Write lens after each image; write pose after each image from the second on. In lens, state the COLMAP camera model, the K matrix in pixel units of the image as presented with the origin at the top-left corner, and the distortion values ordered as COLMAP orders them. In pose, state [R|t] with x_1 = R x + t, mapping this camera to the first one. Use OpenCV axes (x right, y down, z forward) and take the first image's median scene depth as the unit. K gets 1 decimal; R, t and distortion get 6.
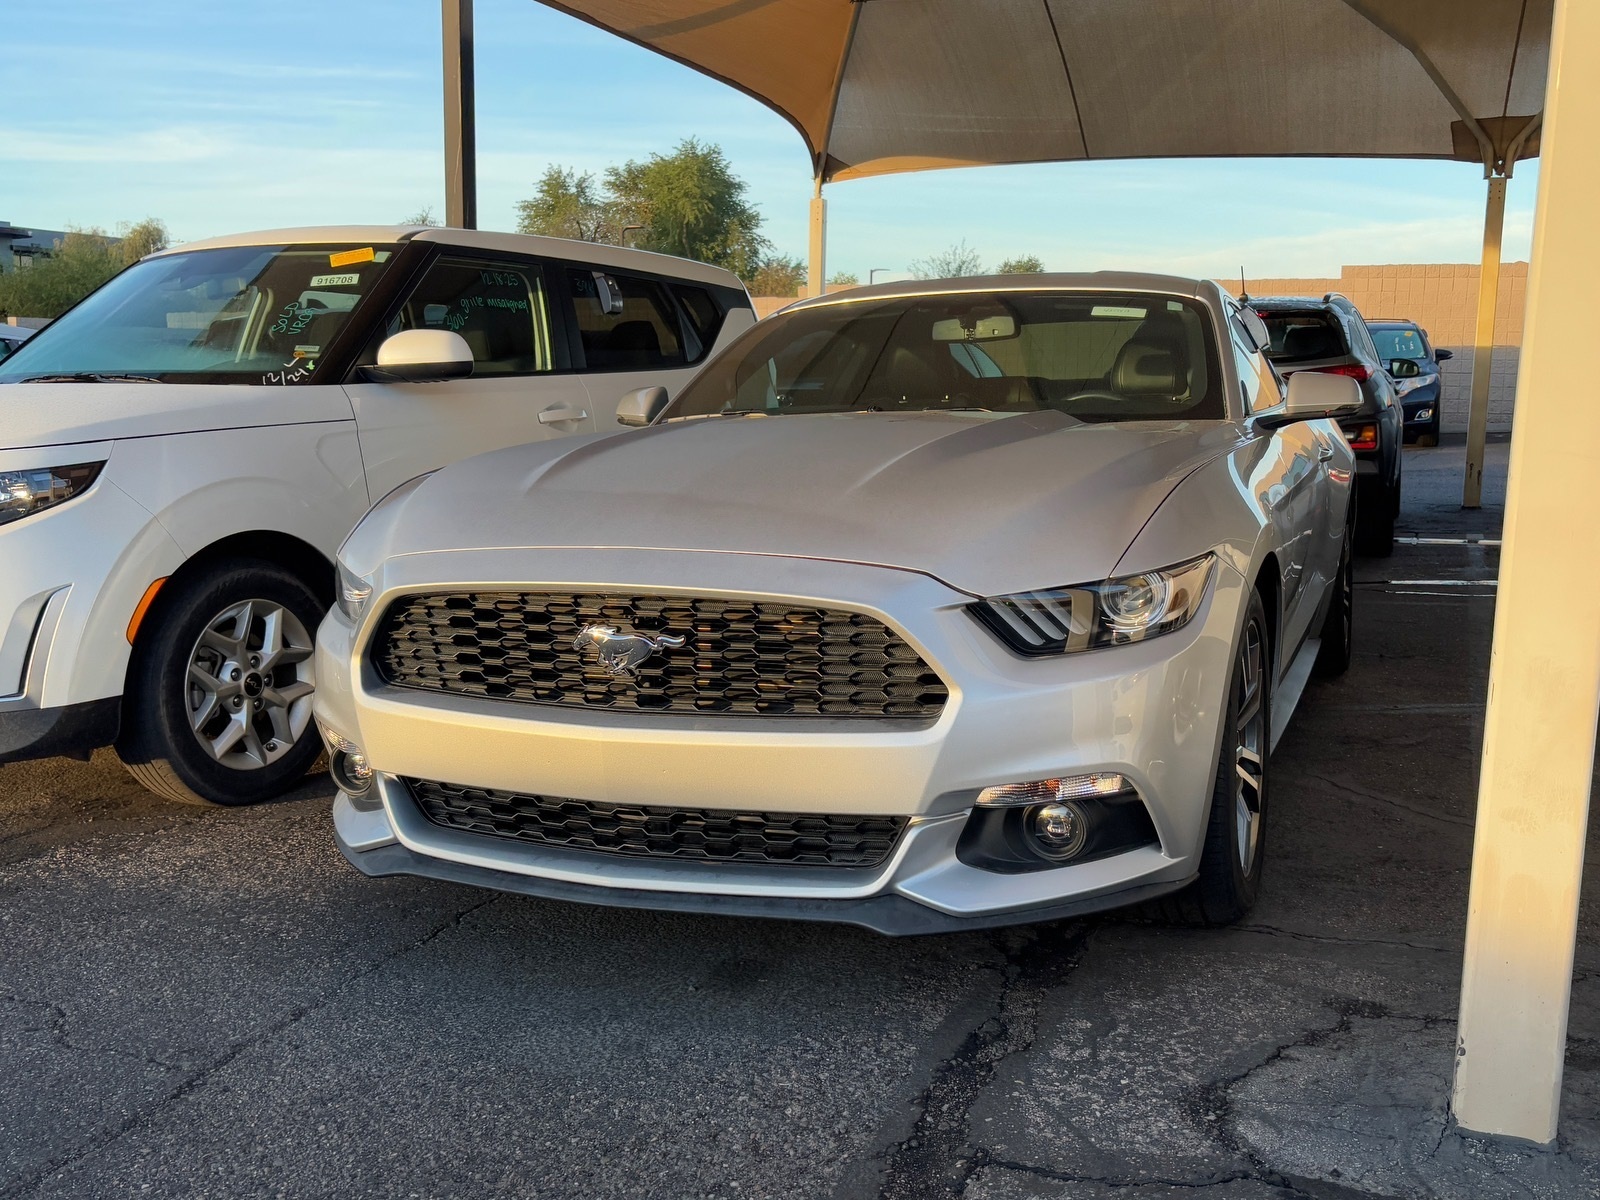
lens RADIAL K [[1559.5, 0, 802.2], [0, 1559.5, 594.1], [0, 0, 1]] dist [-0.007564, 0.000000]
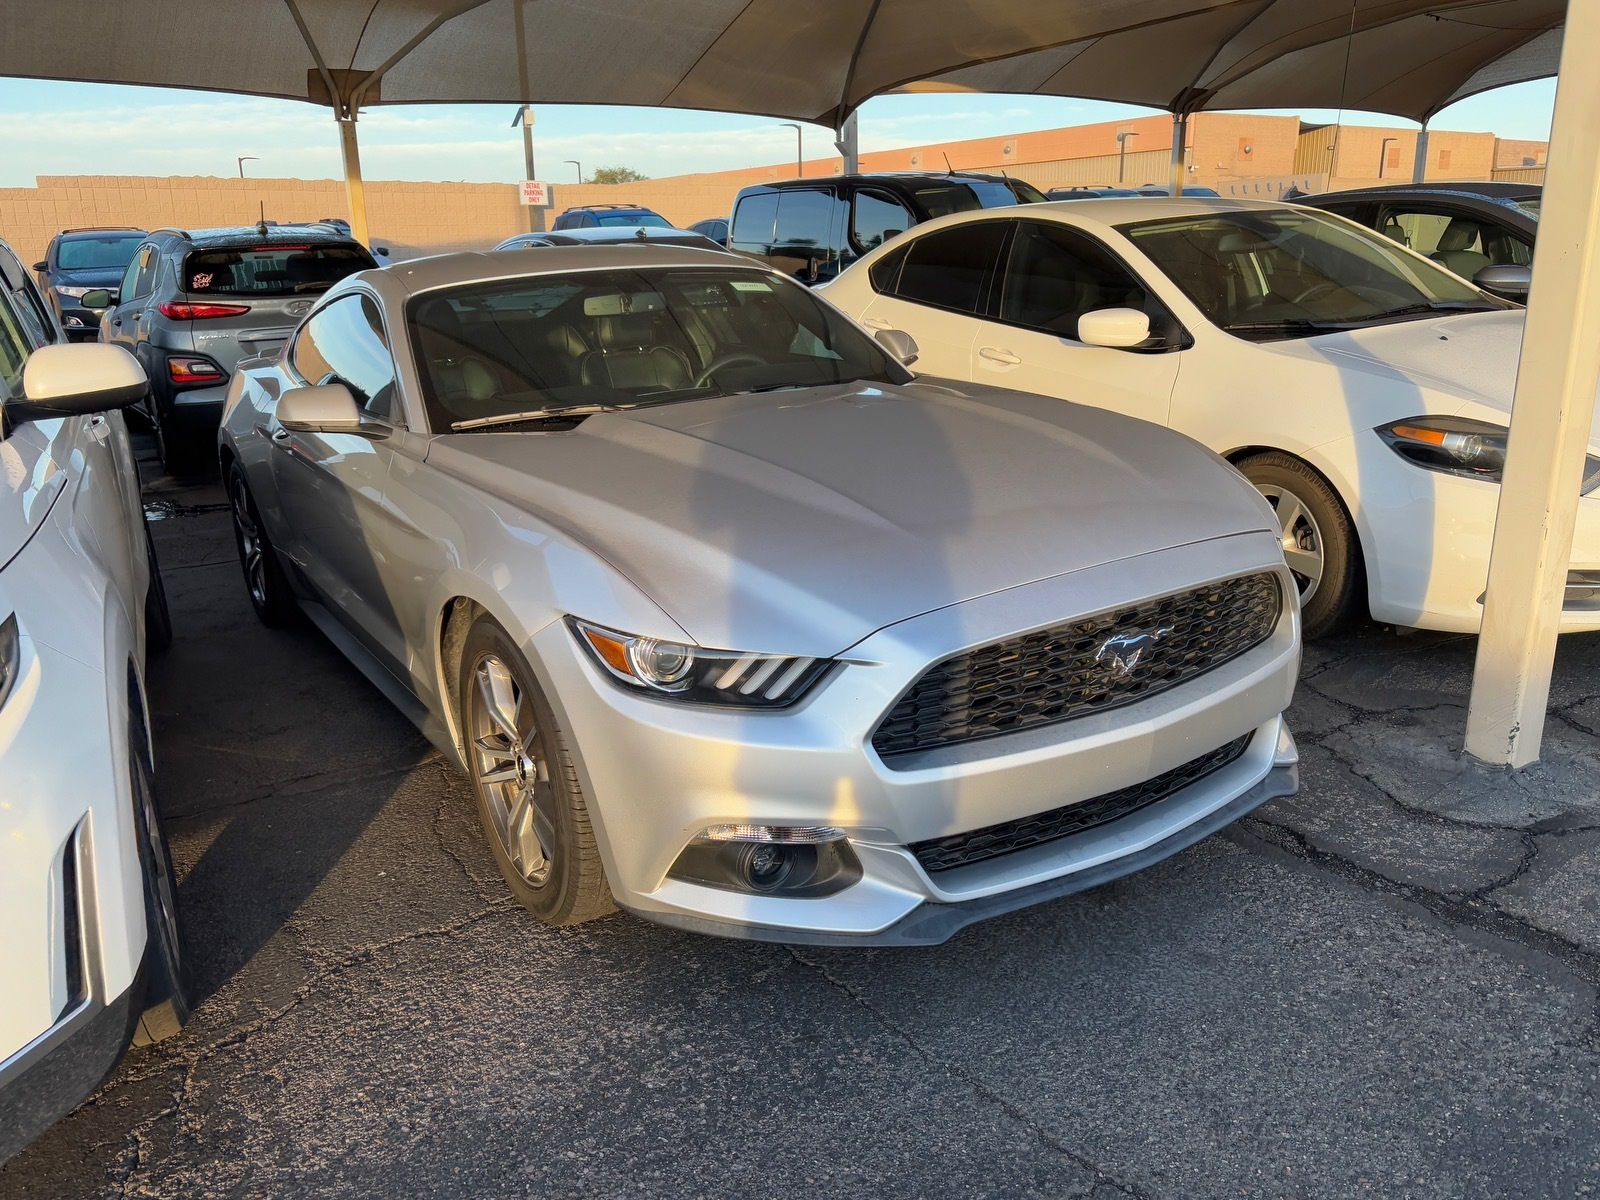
lens RADIAL K [[1214.8, 0, 800.8], [0, 1214.8, 613.8], [0, 0, 1]] dist [-0.003915, -0.000222]
pose [[0.592436, -0.250706, 0.765615, -0.906466], [0.139461, 0.967913, 0.209034, -0.205278], [-0.793455, -0.017066, 0.608390, 0.632628]]
